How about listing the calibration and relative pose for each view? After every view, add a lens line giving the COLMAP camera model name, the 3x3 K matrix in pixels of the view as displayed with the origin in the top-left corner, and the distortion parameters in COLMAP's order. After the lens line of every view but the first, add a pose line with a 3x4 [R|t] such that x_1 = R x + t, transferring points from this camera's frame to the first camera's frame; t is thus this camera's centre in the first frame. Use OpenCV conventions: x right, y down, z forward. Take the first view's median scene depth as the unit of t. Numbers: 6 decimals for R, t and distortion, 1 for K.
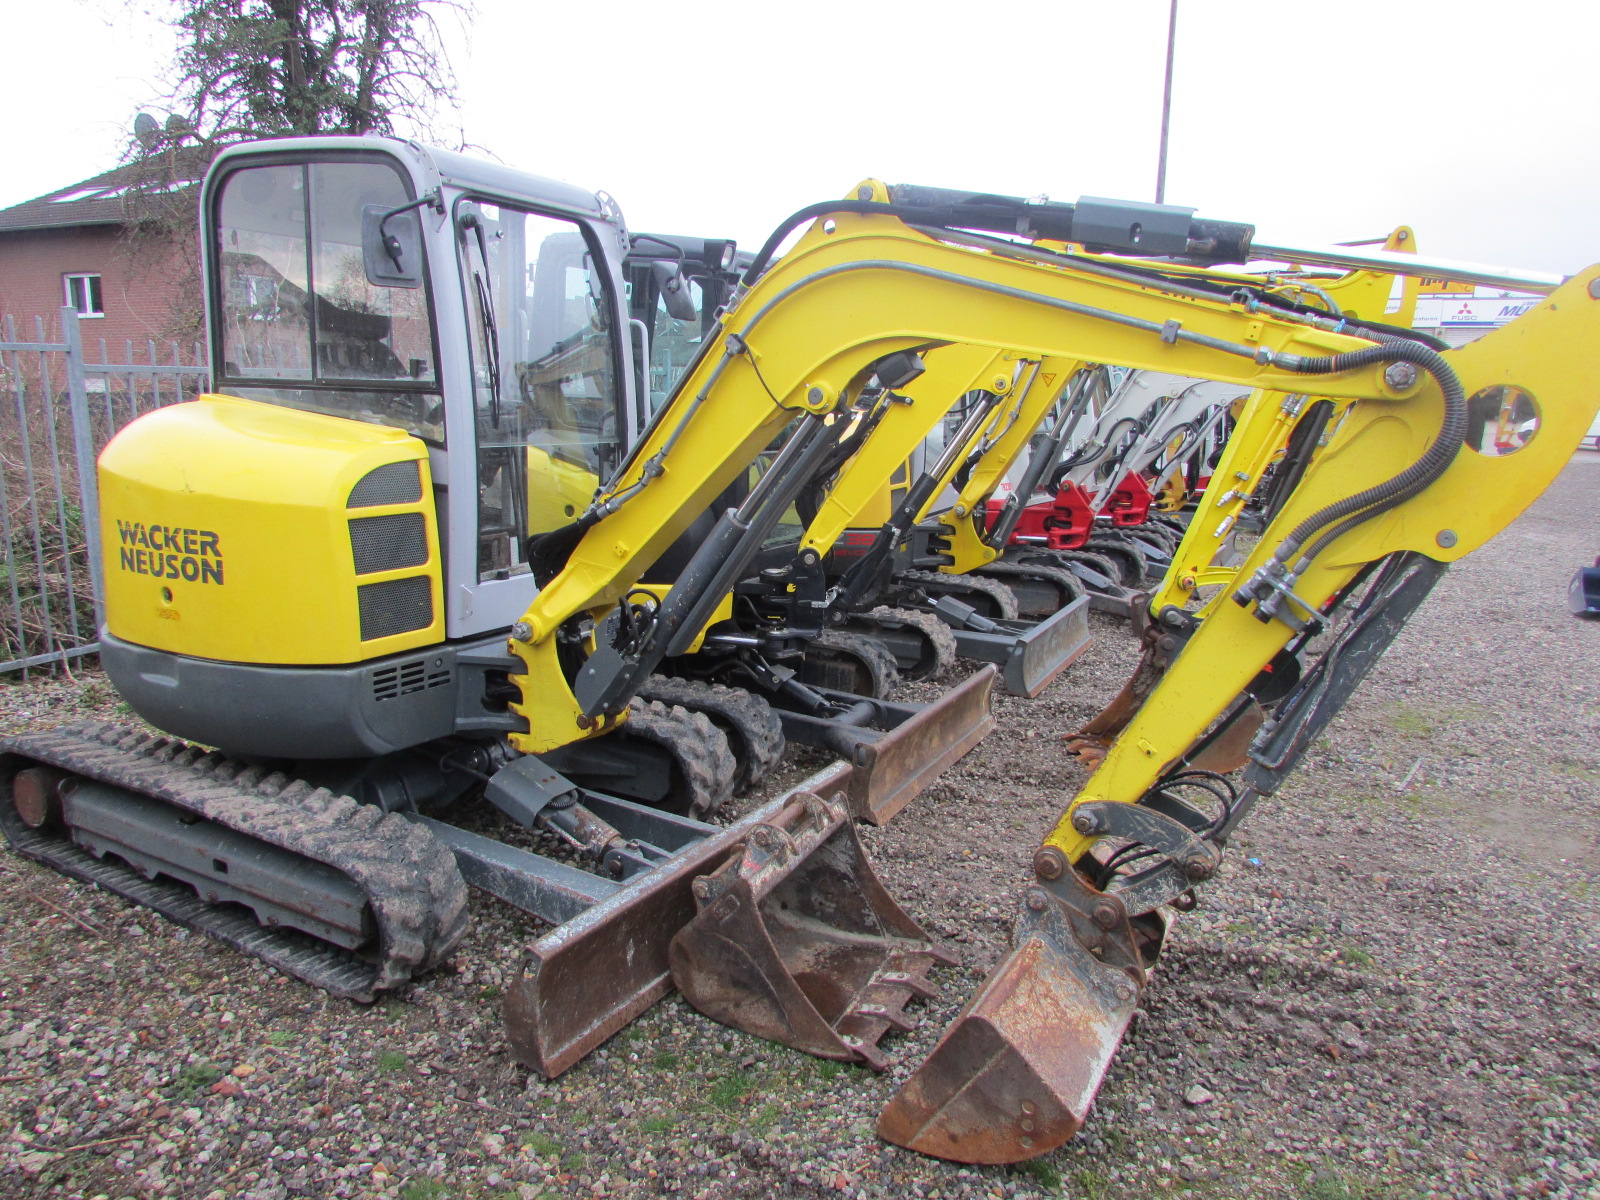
lens RADIAL K [[1139.9, 0, 800.0], [0, 1139.9, 600.0], [0, 0, 1]] dist [-0.025518, 0.001616]
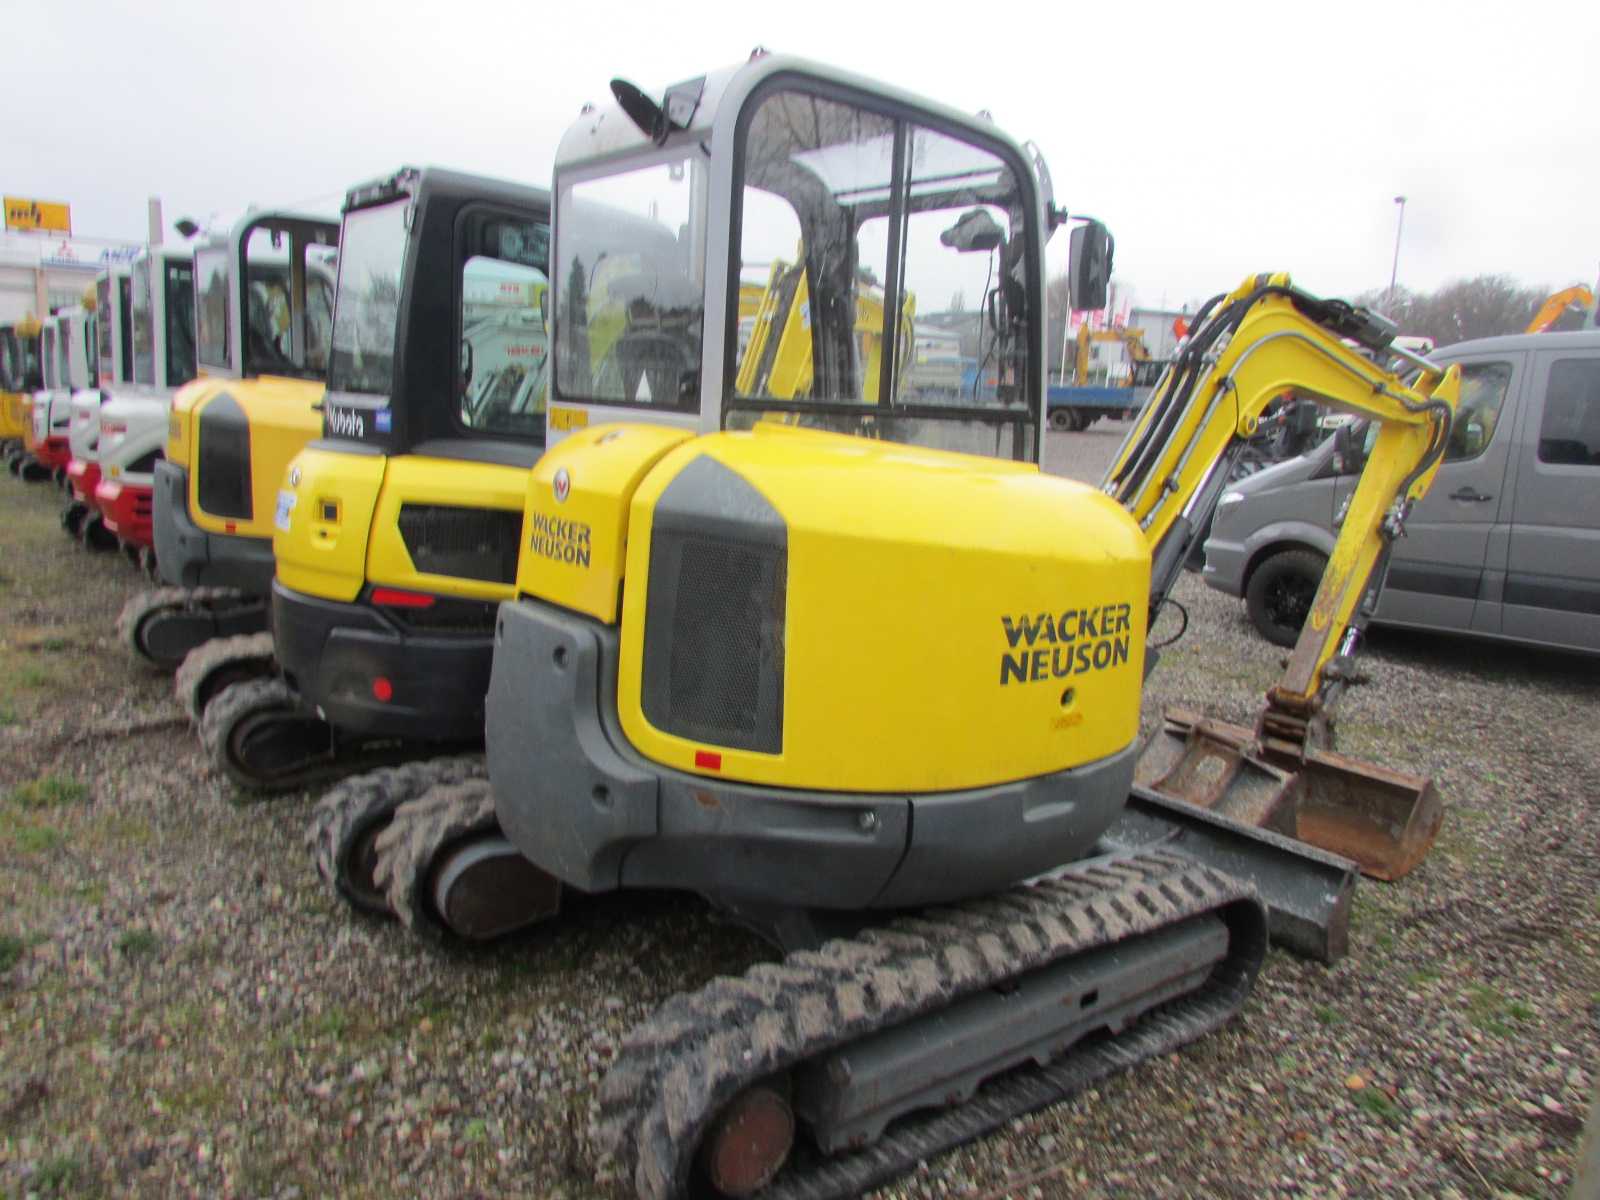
lens RADIAL K [[1139.9, 0, 800.0], [0, 1139.9, 600.0], [0, 0, 1]] dist [-0.025518, 0.001616]
pose [[0.418088, -0.169446, 0.892463, -1.327375], [0.128364, 0.983611, 0.126618, -0.193521], [-0.899292, 0.061622, 0.432986, 0.825277]]
